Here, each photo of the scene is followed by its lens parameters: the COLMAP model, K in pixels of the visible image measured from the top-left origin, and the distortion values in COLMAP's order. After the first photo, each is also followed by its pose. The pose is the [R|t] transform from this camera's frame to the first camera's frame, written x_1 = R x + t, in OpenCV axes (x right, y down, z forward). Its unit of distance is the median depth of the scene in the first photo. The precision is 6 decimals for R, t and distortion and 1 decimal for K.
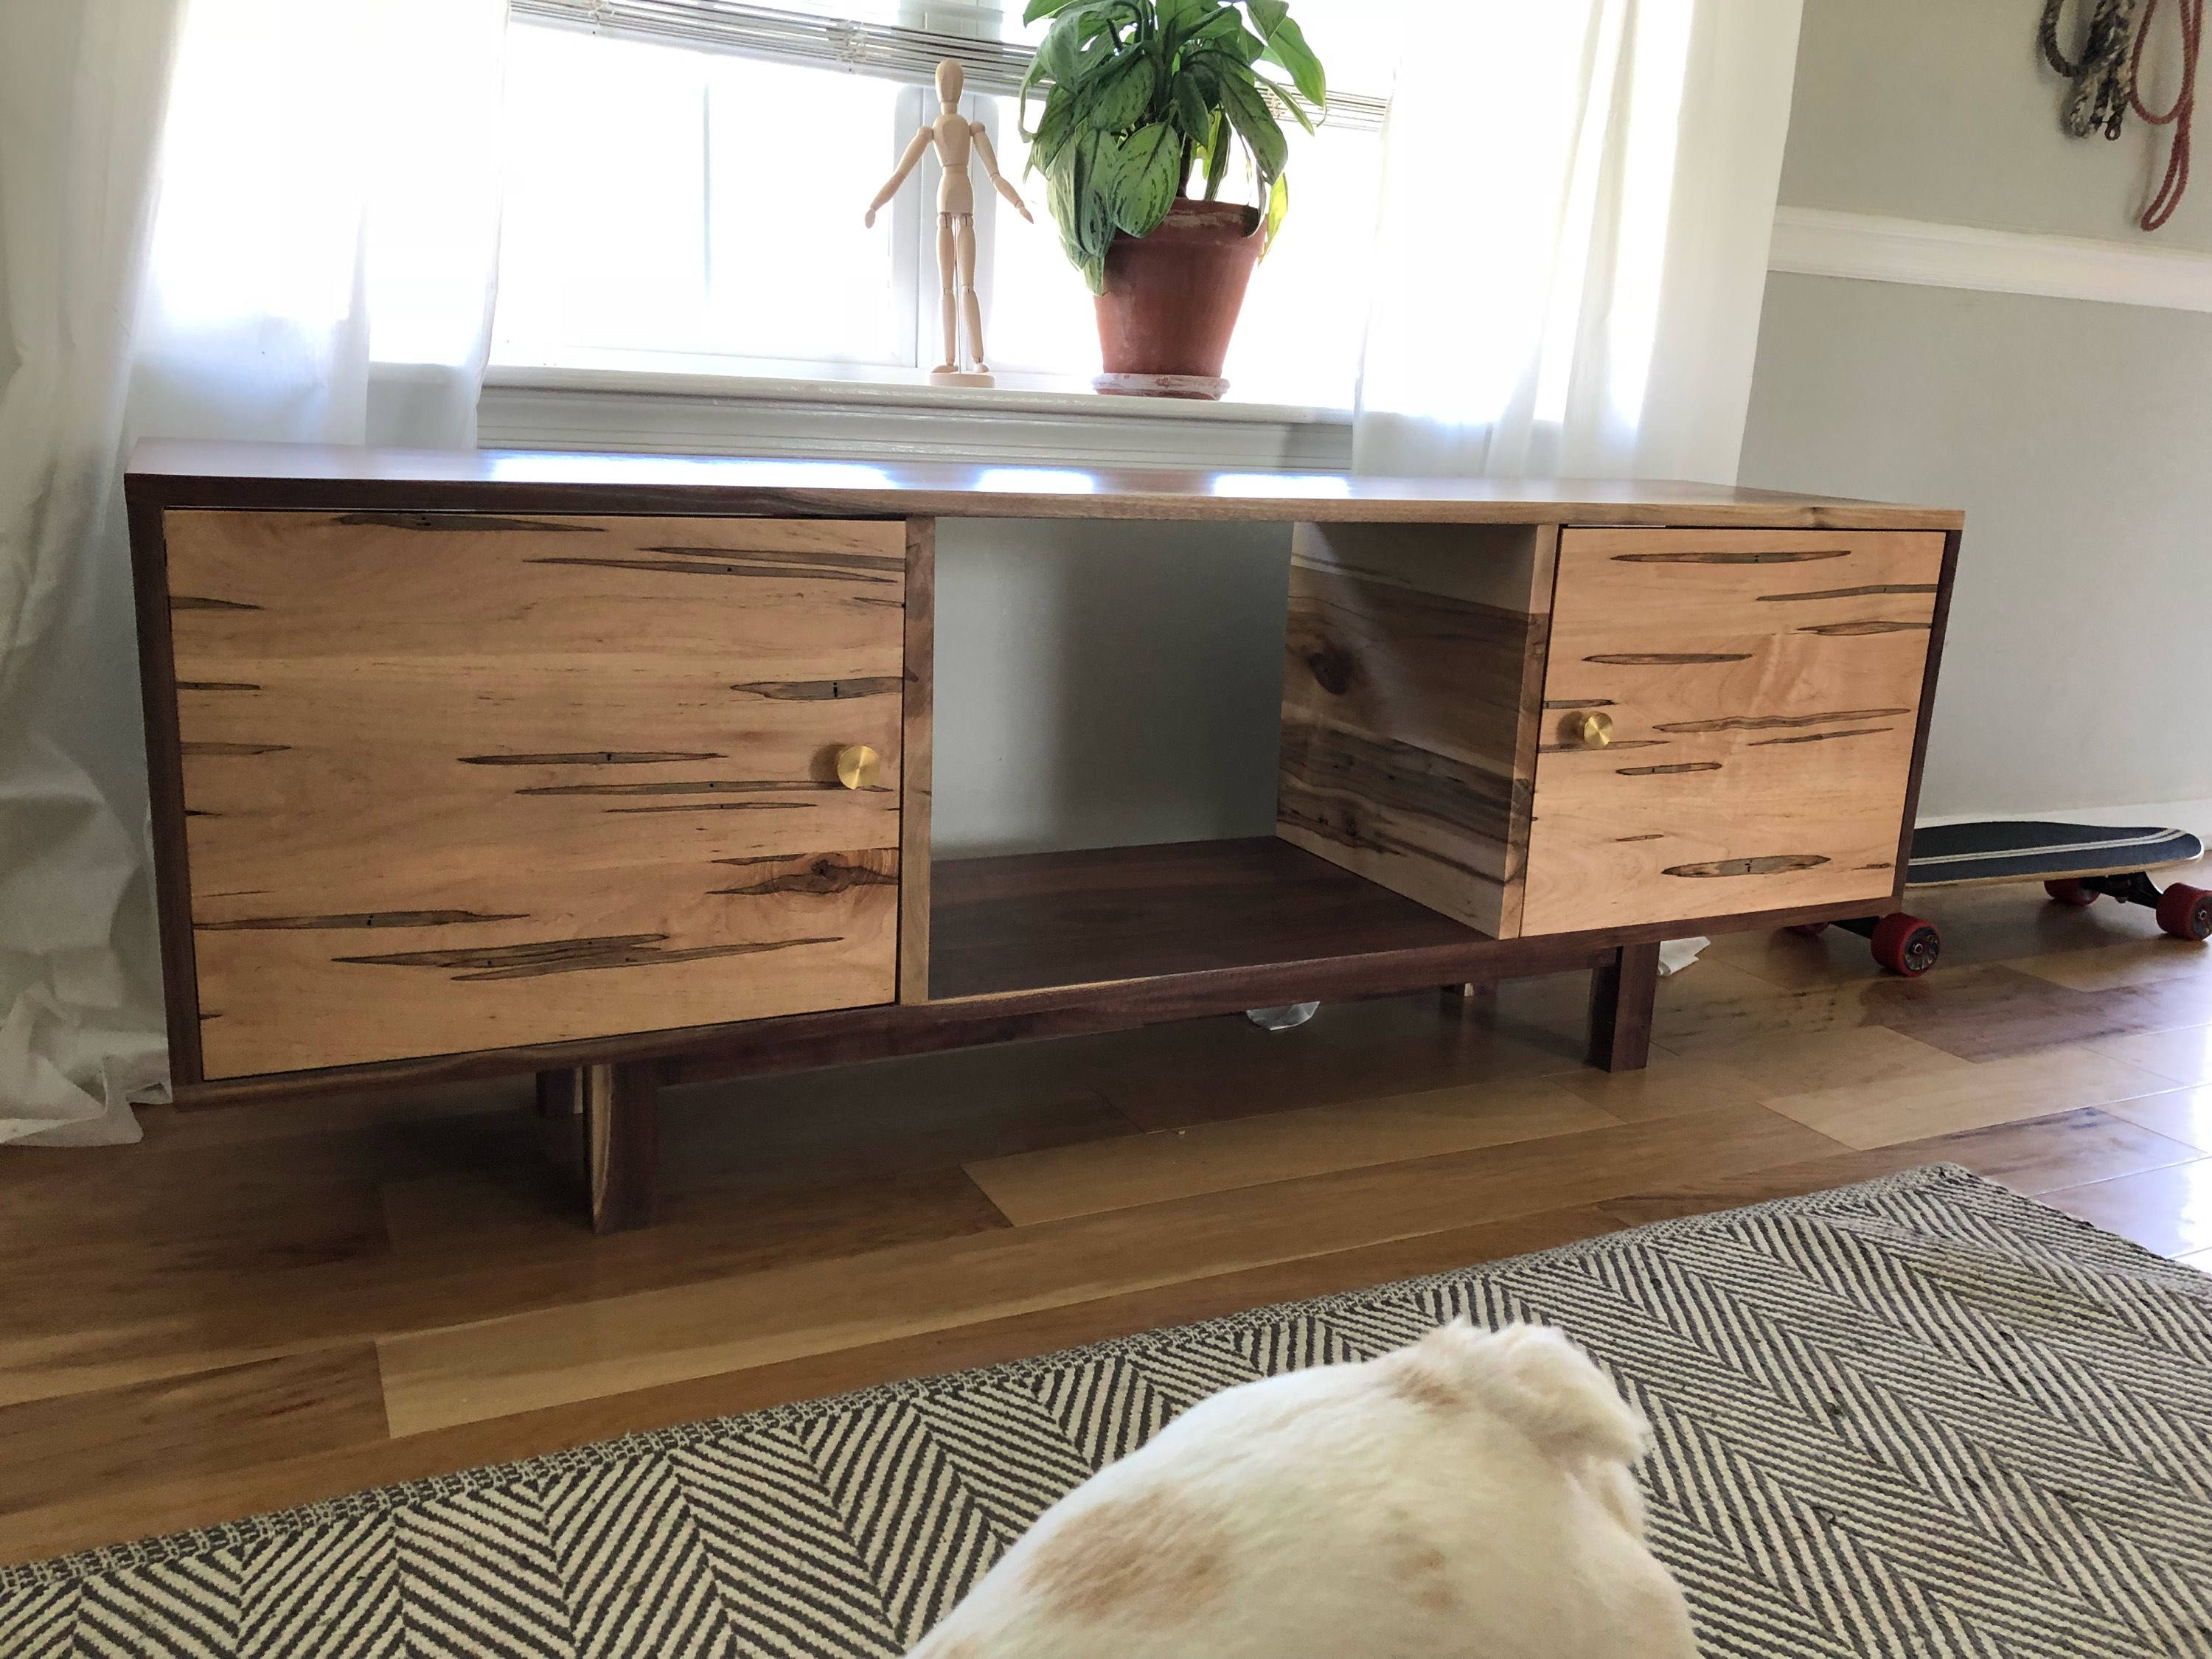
lens RADIAL K [[1819.0, 0, 1106.0], [0, 1819.0, 829.5], [0, 0, 1]] dist [0.007483, -0.004200]
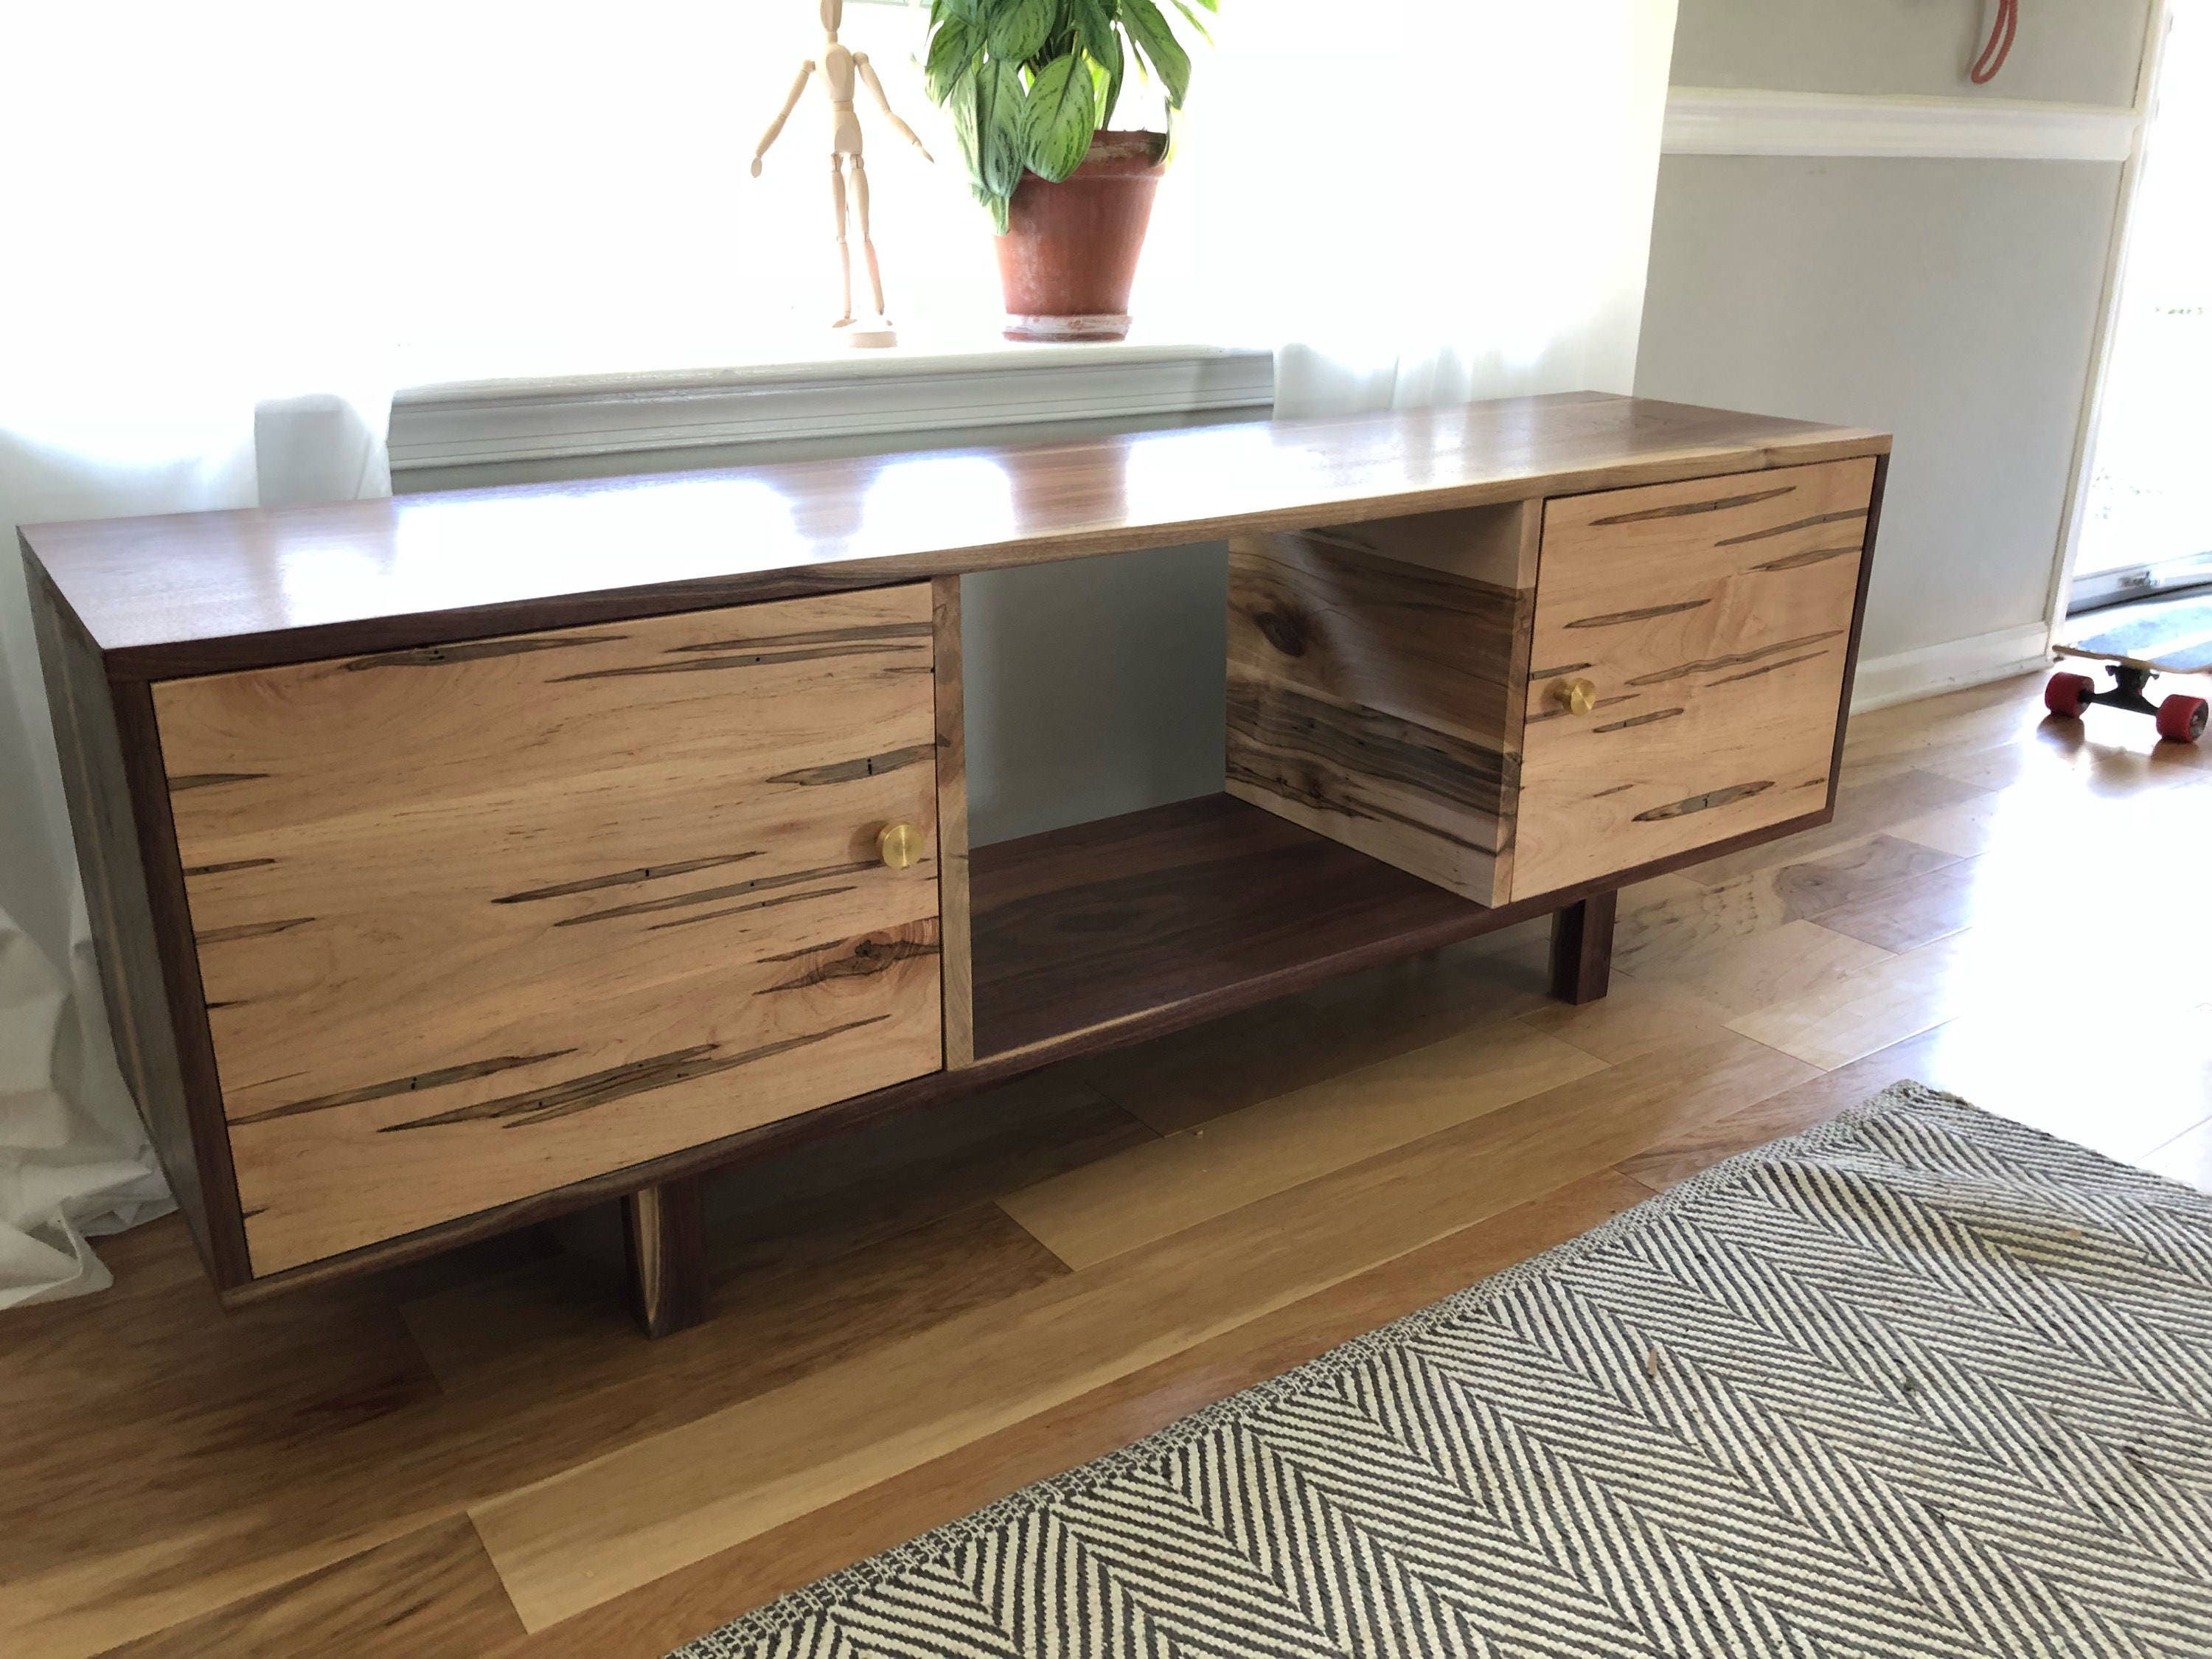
lens RADIAL K [[1819.0, 0, 1106.0], [0, 1819.0, 829.5], [0, 0, 1]] dist [0.007483, -0.004200]
pose [[0.987022, -0.088617, 0.133917, -0.147030], [0.072794, 0.990251, 0.118763, -0.138051], [-0.143136, -0.107473, 0.983850, 0.052255]]
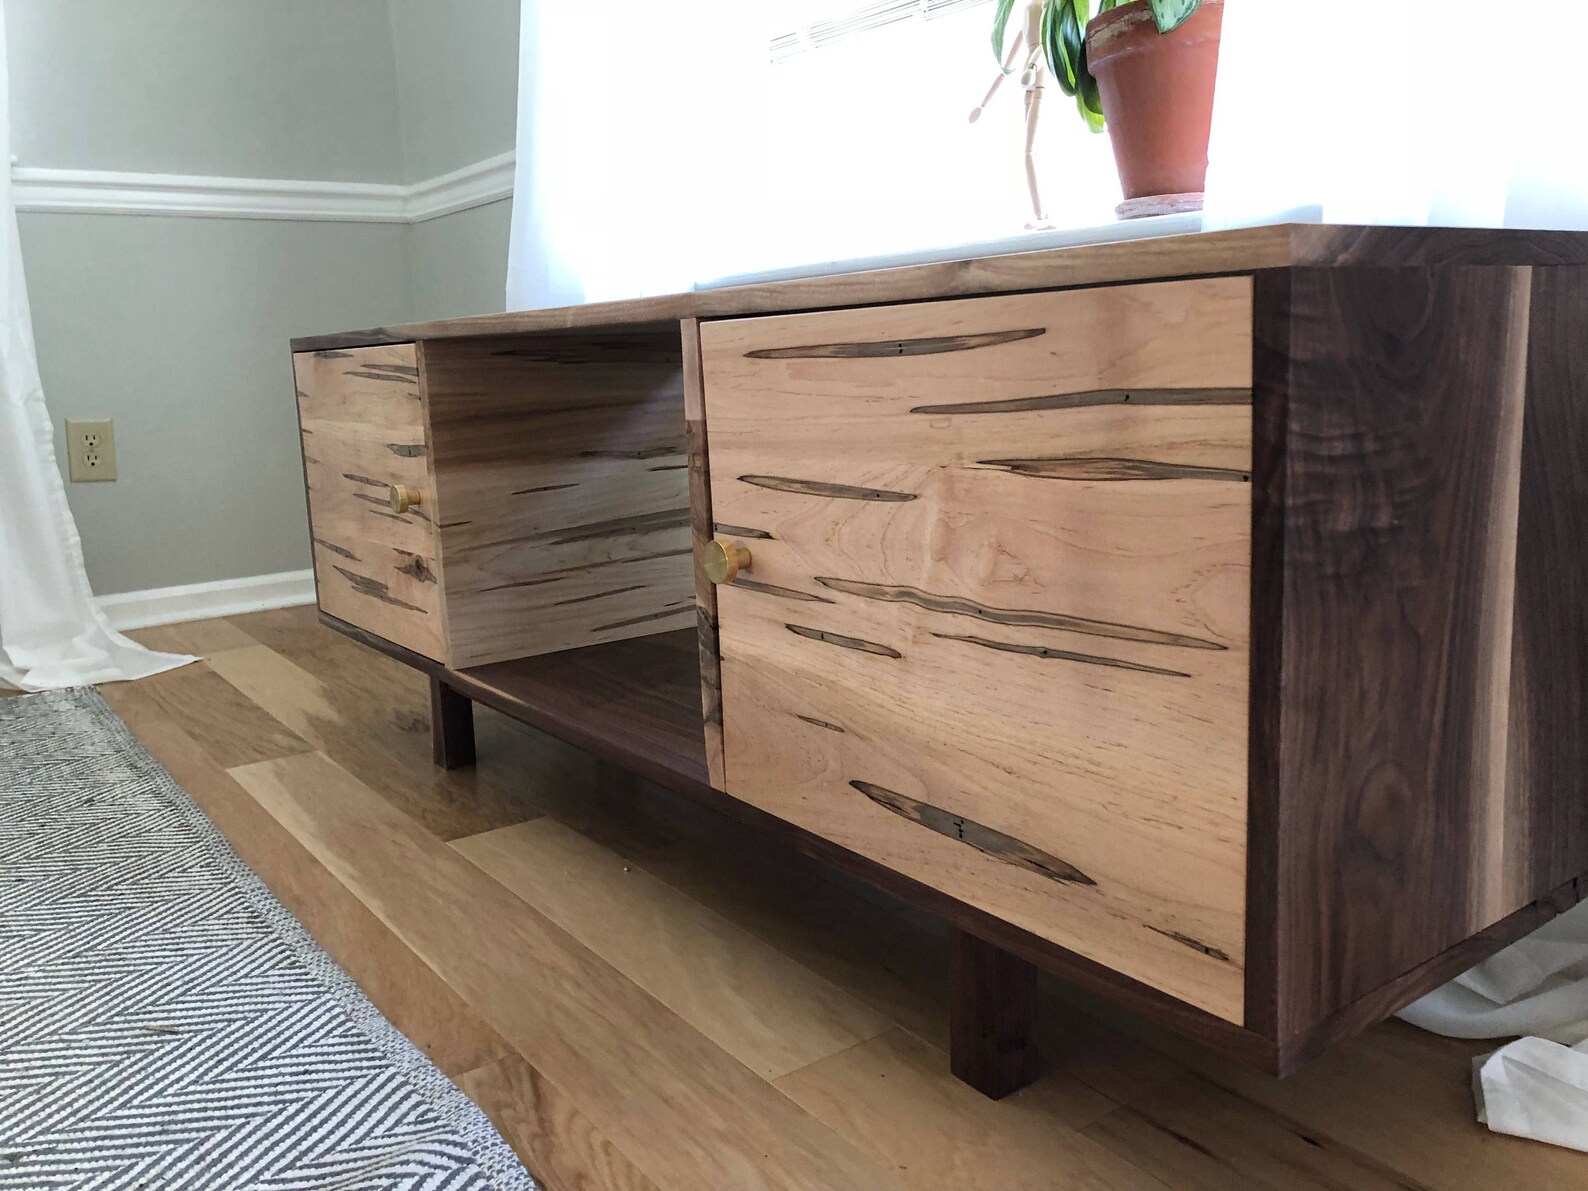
lens RADIAL K [[1315.8, 0, 769.6], [0, 1315.8, 592.6], [0, 0, 1]] dist [0.103333, -0.213625]
pose [[0.153672, 0.122775, -0.980465, 0.993977], [-0.187773, 0.977799, 0.093011, -0.116078], [0.970117, 0.169812, 0.173314, 1.053817]]
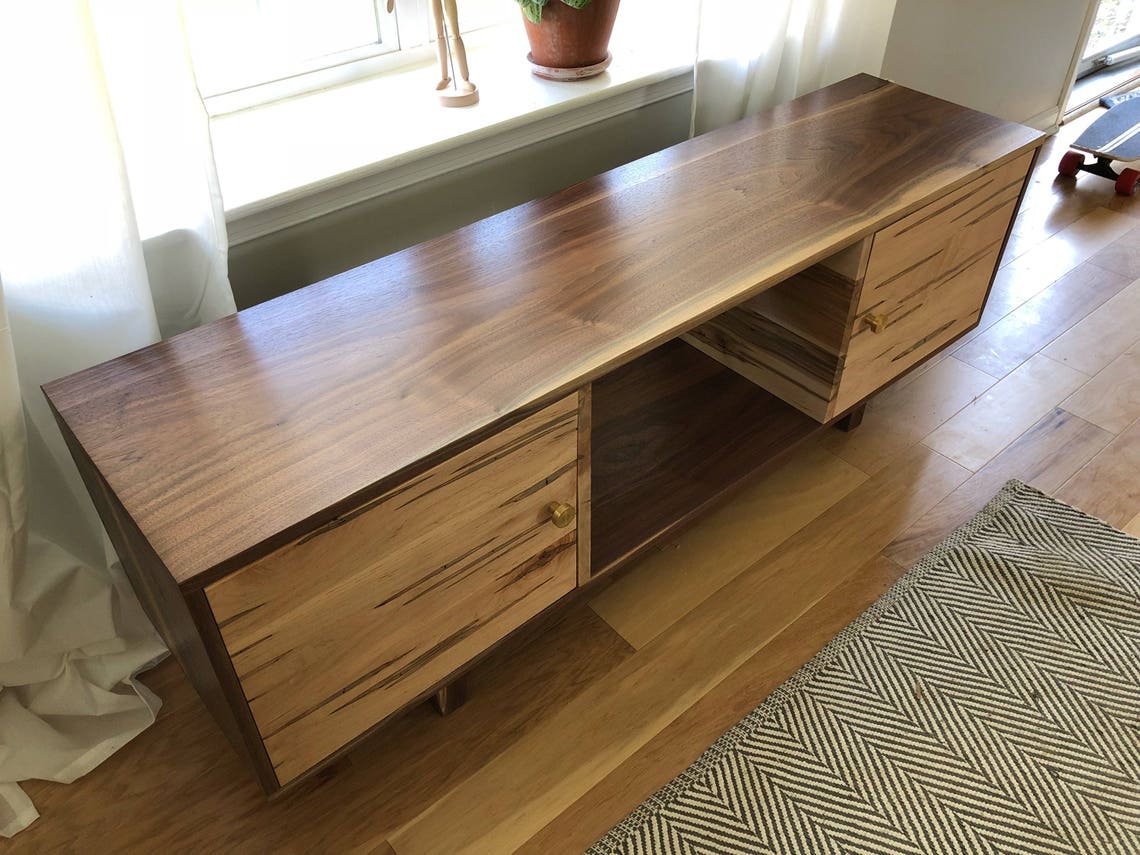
lens RADIAL K [[917.0, 0, 566.4], [0, 917.0, 444.1], [0, 0, 1]] dist [0.004728, -0.006177]
pose [[0.966872, -0.203437, 0.154185, -0.242352], [0.109425, 0.876031, 0.469676, -0.484869], [-0.230620, -0.437245, 0.869271, 0.231914]]
